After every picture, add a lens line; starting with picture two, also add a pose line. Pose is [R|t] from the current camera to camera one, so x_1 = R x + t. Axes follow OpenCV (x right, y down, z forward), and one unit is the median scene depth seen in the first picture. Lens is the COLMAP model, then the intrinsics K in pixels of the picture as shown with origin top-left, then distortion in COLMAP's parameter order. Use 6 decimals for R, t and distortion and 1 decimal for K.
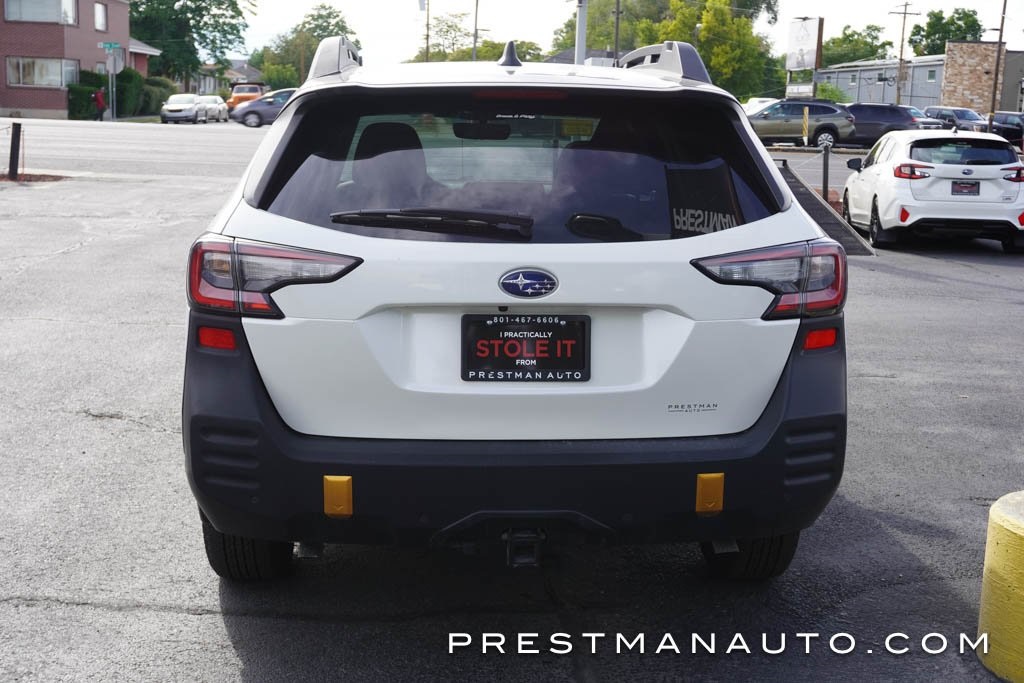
lens RADIAL K [[1296.4, 0, 509.1], [0, 1296.4, 339.7], [0, 0, 1]] dist [0.008470, 0.000000]
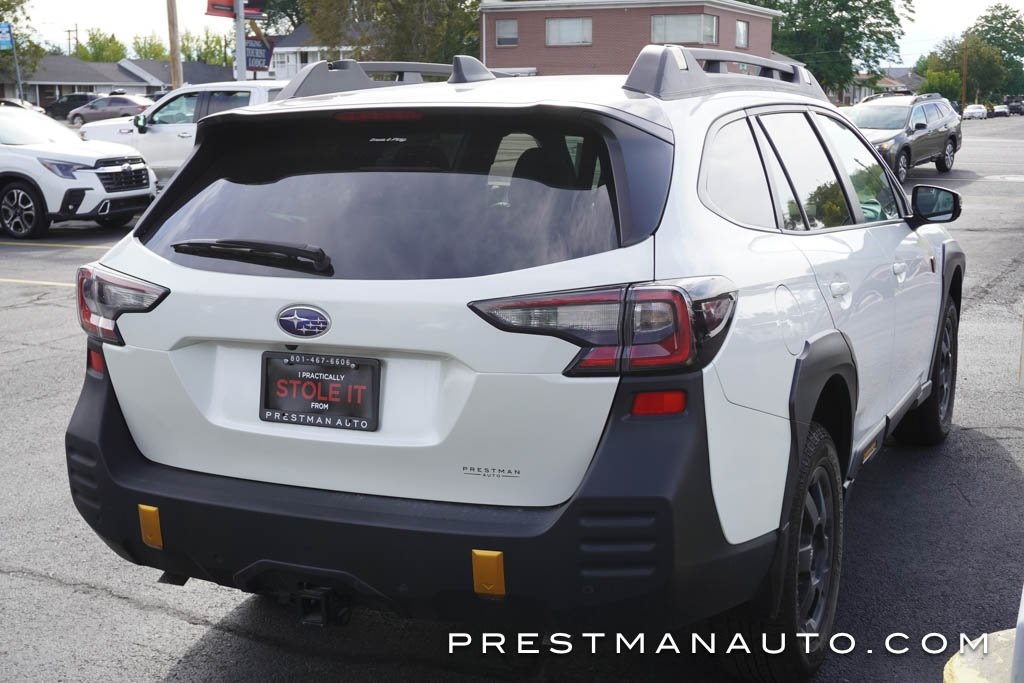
lens RADIAL K [[1296.4, 0, 513.4], [0, 1296.4, 343.0], [0, 0, 1]] dist [0.008470, 0.000000]
pose [[0.879277, 0.049893, -0.473690, 0.515465], [-0.052666, 0.998585, 0.007420, -0.037602], [0.473389, 0.018423, 0.880661, 0.222730]]
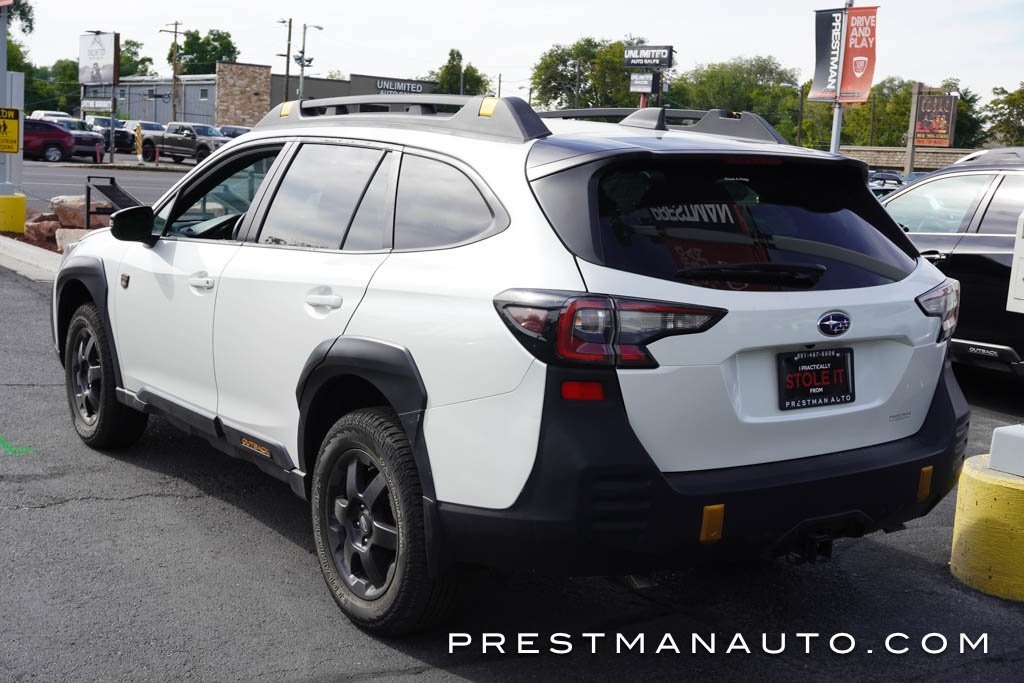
lens RADIAL K [[1296.4, 0, 511.4], [0, 1296.4, 342.0], [0, 0, 1]] dist [0.008470, 0.000000]
pose [[0.848978, -0.058847, 0.525141, -0.758282], [0.063791, 0.997925, 0.008697, -0.049196], [-0.524564, 0.026116, 0.850971, 0.123945]]
